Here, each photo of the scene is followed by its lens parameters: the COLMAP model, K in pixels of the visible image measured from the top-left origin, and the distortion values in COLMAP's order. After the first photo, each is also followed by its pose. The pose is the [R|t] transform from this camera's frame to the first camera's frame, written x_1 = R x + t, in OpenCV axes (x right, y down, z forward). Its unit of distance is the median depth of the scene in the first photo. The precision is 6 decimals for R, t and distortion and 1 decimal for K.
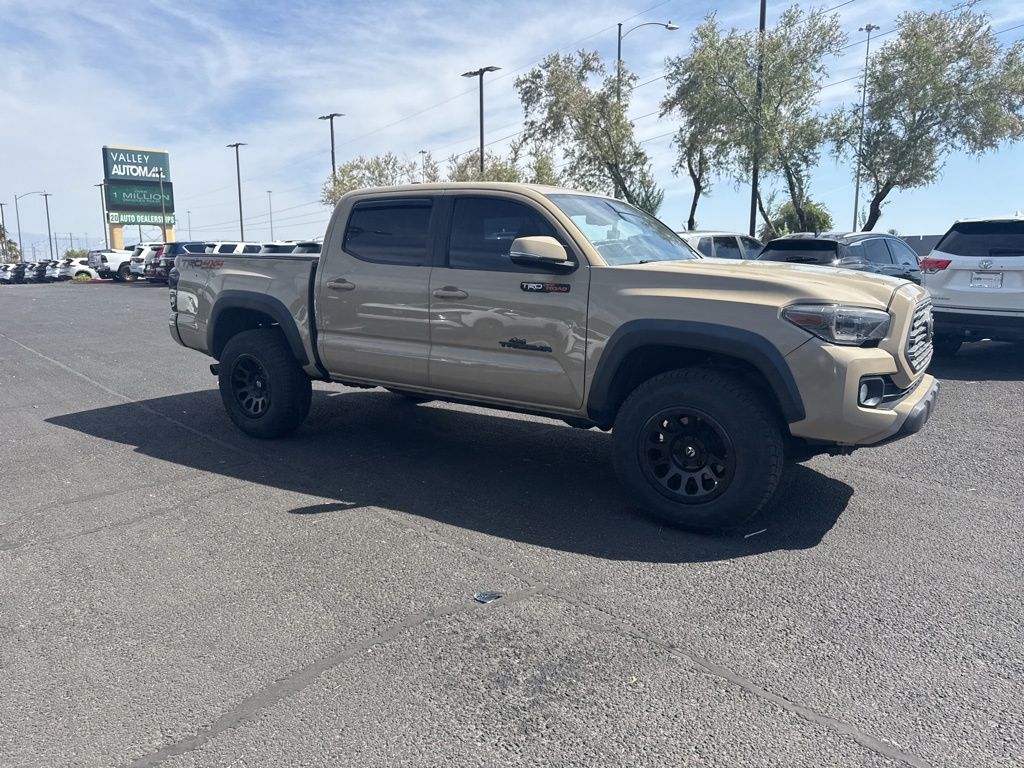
lens RADIAL K [[725.1, 0, 512.9], [0, 725.1, 379.8], [0, 0, 1]] dist [0.030679, -0.033433]
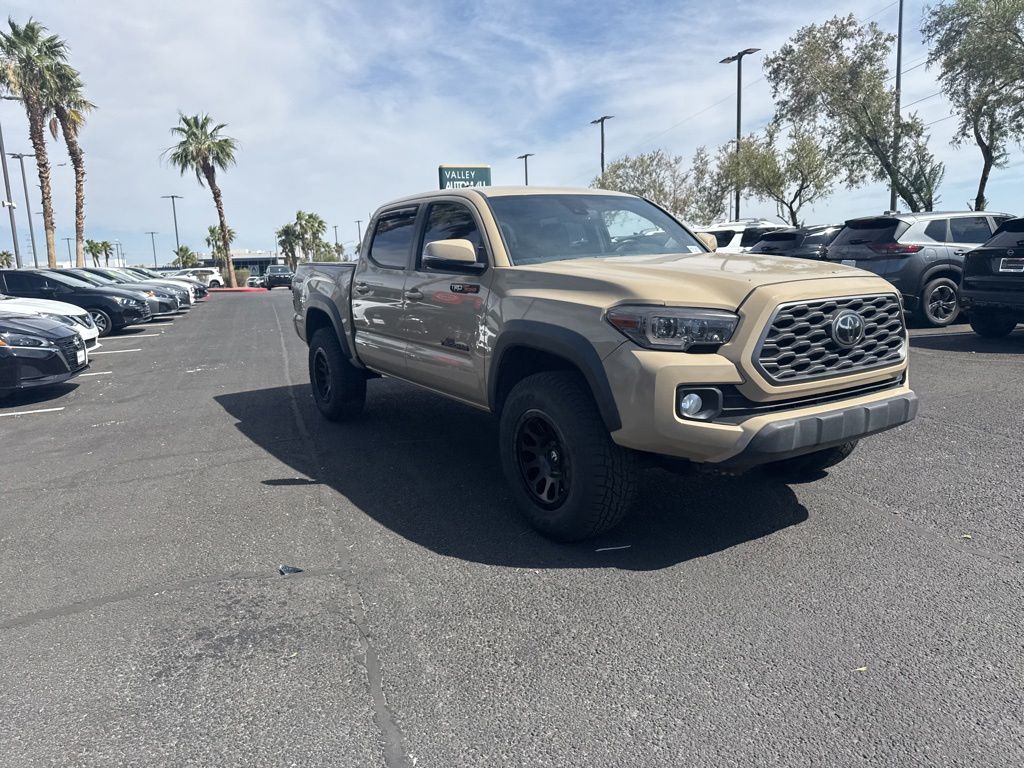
lens RADIAL K [[725.1, 0, 512.9], [0, 725.1, 374.6], [0, 0, 1]] dist [0.030679, -0.033433]
pose [[0.912881, 0.033602, -0.406840, 0.251710], [-0.034247, 0.999397, 0.005699, -0.006082], [0.406786, 0.008731, 0.913482, 0.039840]]
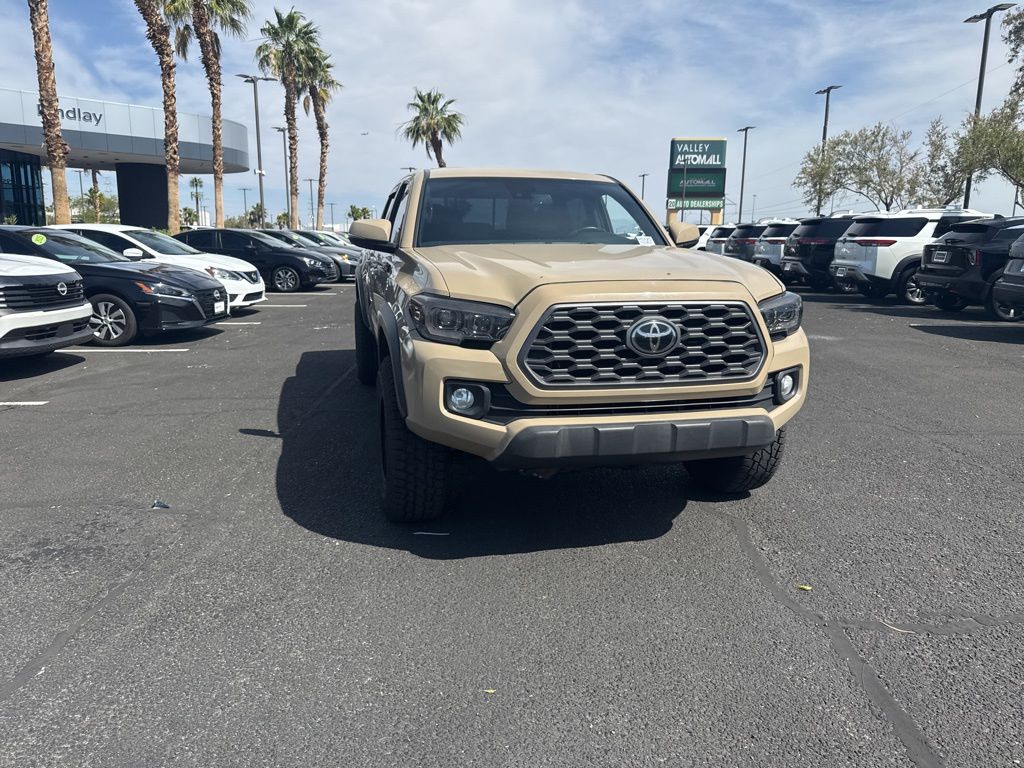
lens RADIAL K [[725.1, 0, 515.0], [0, 725.1, 375.1], [0, 0, 1]] dist [0.030679, -0.033433]
pose [[0.744194, 0.133352, -0.654517, 0.430298], [-0.122094, 0.990518, 0.062988, -0.028762], [0.656710, 0.033037, 0.753419, 0.151895]]
